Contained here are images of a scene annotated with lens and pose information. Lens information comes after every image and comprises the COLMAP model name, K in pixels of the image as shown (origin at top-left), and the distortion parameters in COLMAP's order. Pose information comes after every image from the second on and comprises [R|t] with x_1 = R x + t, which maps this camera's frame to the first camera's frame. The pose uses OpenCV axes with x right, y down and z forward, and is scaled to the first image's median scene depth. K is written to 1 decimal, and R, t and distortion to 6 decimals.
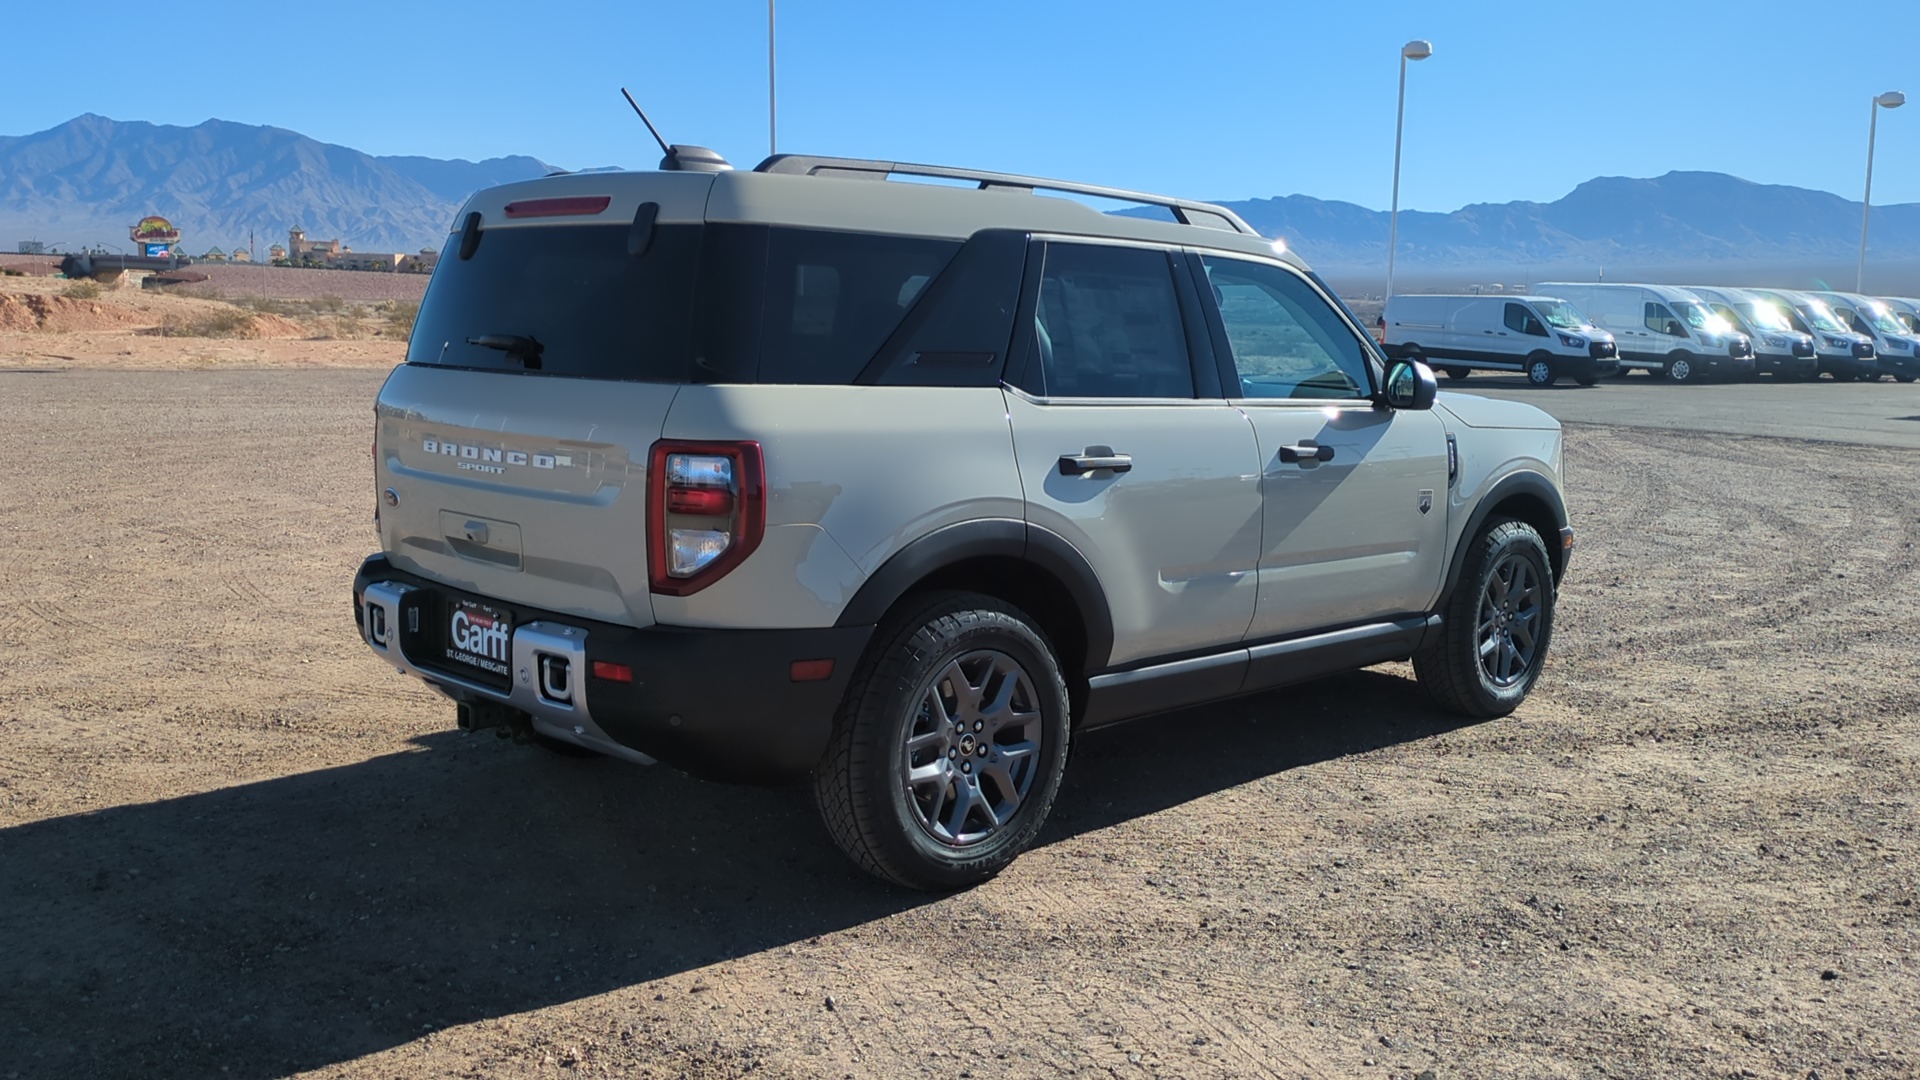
lens RADIAL K [[1648.4, 0, 972.4], [0, 1648.4, 545.1], [0, 0, 1]] dist [0.054601, -0.051793]
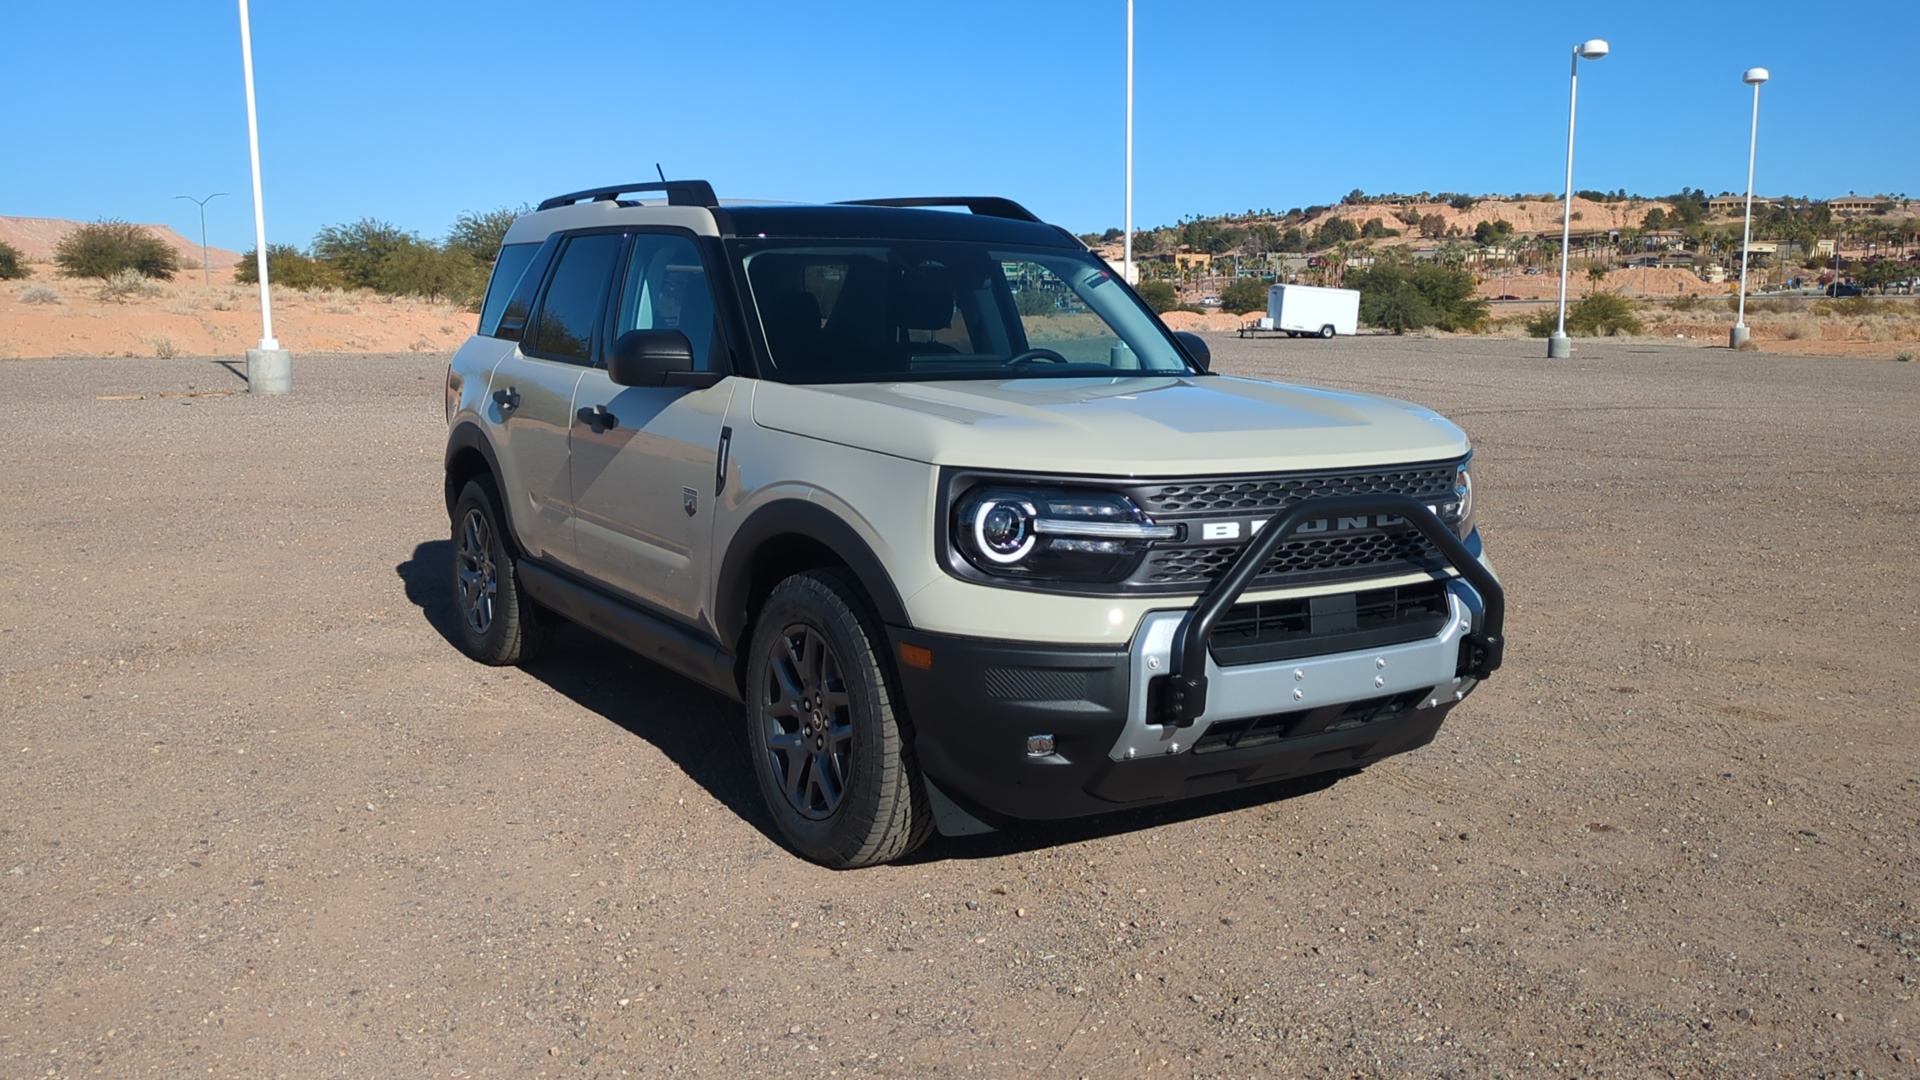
lens RADIAL K [[1648.4, 0, 966.5], [0, 1648.4, 536.6], [0, 0, 1]] dist [0.054601, -0.051793]
pose [[-0.204340, 0.110282, -0.972668, 0.143948], [-0.145824, 0.979118, 0.141648, -0.020066], [0.967977, 0.170783, -0.183992, 0.176069]]
